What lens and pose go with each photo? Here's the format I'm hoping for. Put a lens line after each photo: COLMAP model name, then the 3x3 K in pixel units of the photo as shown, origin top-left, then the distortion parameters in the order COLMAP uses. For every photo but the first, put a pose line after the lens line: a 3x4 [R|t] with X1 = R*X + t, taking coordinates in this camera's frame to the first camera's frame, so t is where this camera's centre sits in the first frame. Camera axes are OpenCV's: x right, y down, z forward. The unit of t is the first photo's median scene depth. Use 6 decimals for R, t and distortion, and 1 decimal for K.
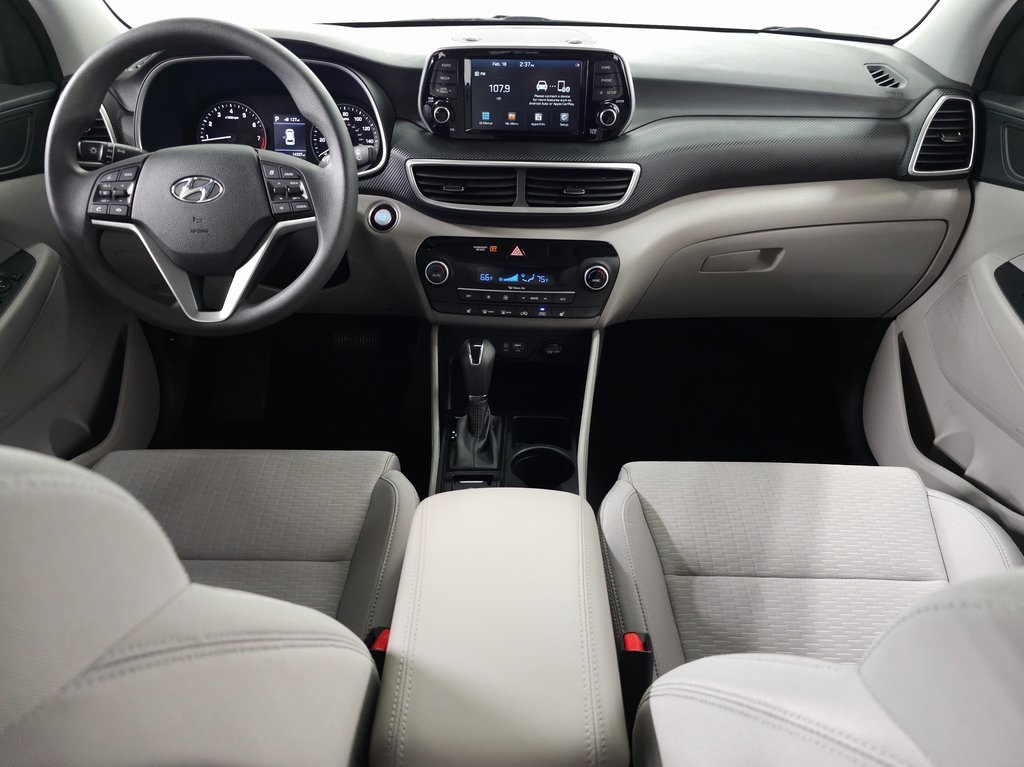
lens RADIAL K [[696.6, 0, 516.5], [0, 696.6, 387.1], [0, 0, 1]] dist [0.038585, -0.047652]
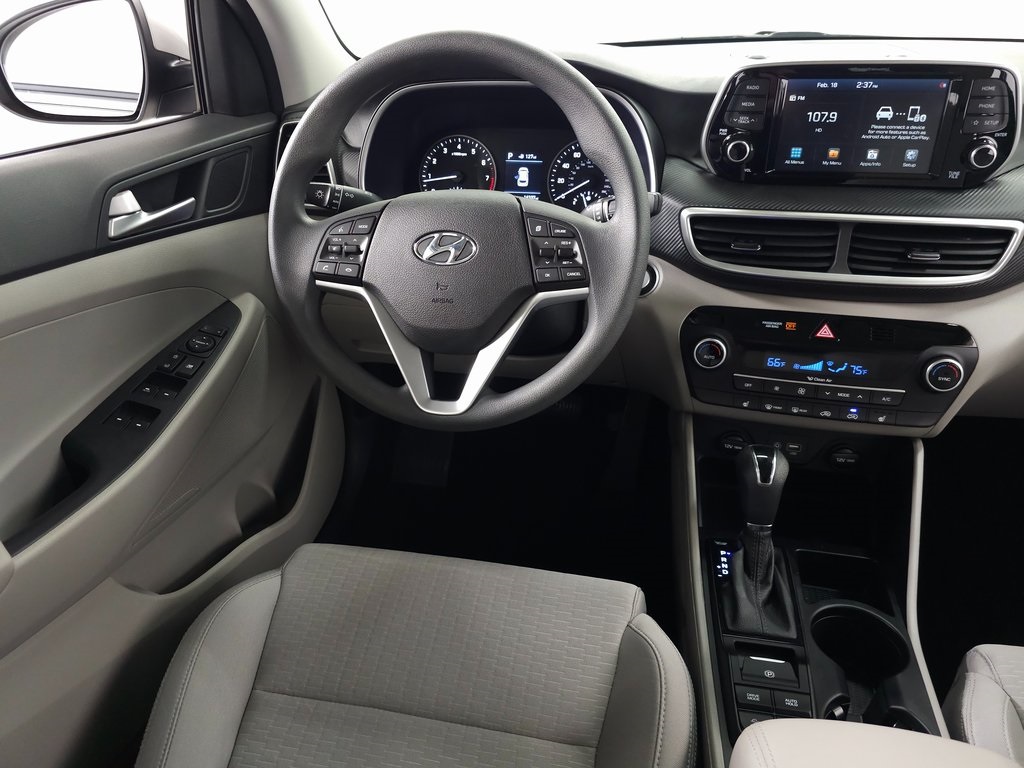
lens RADIAL K [[696.6, 0, 502.9], [0, 696.6, 384.3], [0, 0, 1]] dist [0.038585, -0.047652]
pose [[0.977791, 0.069112, -0.197859, -0.184801], [-0.076951, 0.996515, -0.032197, -0.089377], [0.194944, 0.046708, 0.979702, 0.207640]]
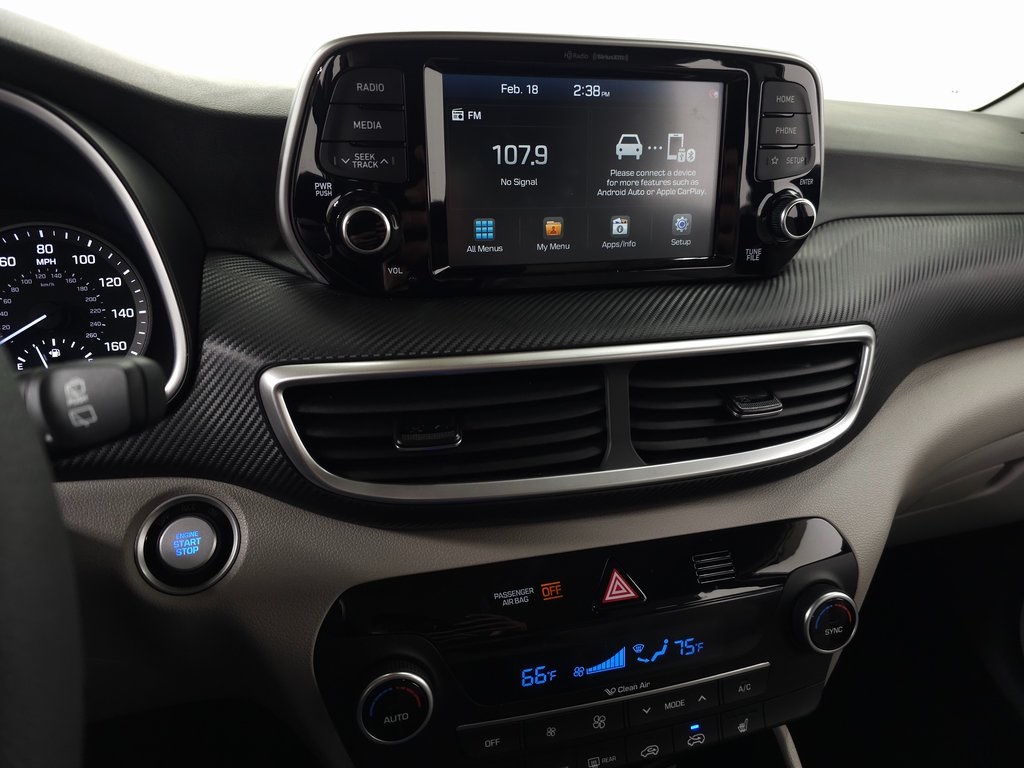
lens RADIAL K [[696.6, 0, 518.2], [0, 696.6, 379.4], [0, 0, 1]] dist [0.038585, -0.047652]
pose [[0.946035, -0.107772, 0.305620, -0.144311], [0.161866, 0.974158, -0.157528, -0.251446], [-0.280746, 0.198497, 0.939032, 0.669538]]
